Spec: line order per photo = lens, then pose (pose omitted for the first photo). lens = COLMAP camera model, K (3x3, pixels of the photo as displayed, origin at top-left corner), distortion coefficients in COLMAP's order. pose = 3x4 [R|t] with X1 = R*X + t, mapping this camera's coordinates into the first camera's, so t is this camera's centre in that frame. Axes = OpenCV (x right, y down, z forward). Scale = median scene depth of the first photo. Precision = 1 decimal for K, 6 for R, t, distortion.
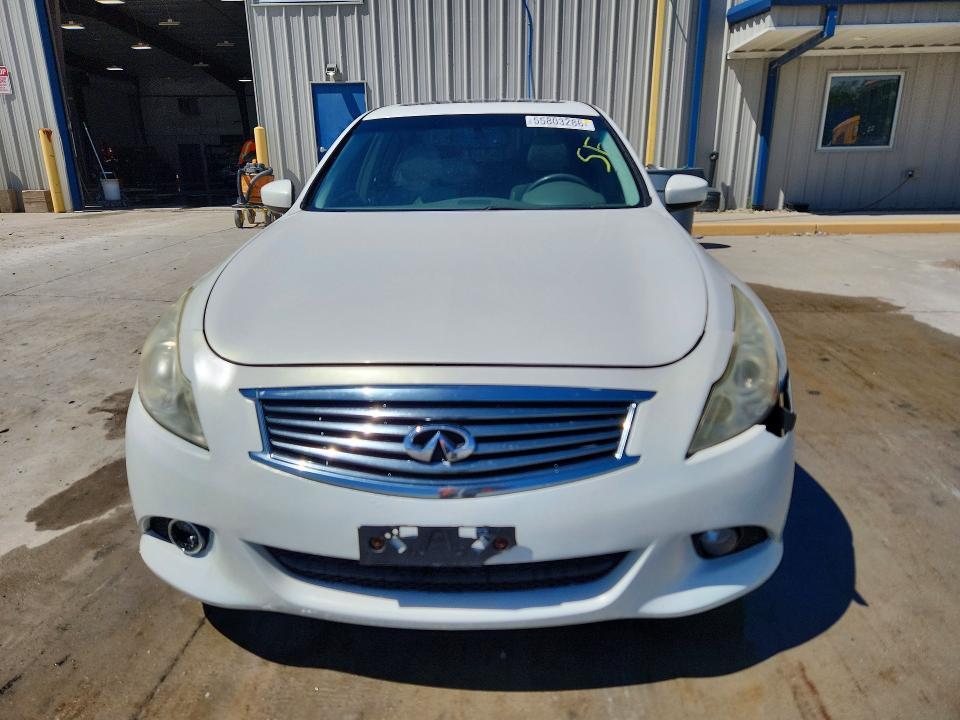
lens RADIAL K [[644.7, 0, 480.0], [0, 644.7, 360.0], [0, 0, 1]] dist [0.003353, 0.000223]
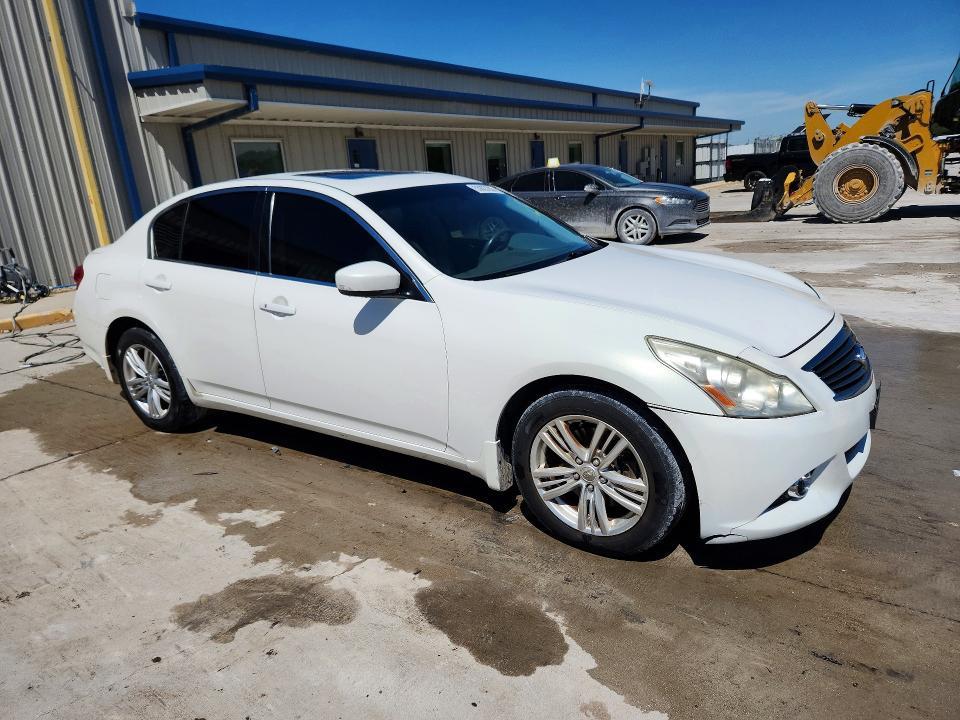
lens RADIAL K [[647.1, 0, 480.0], [0, 647.1, 360.0], [0, 0, 1]] dist [0.035302, -0.000155]
pose [[0.508182, -0.256857, 0.822055, -0.331018], [0.322931, 0.941682, 0.094604, -0.060002], [-0.798415, 0.217391, 0.561493, 0.119529]]
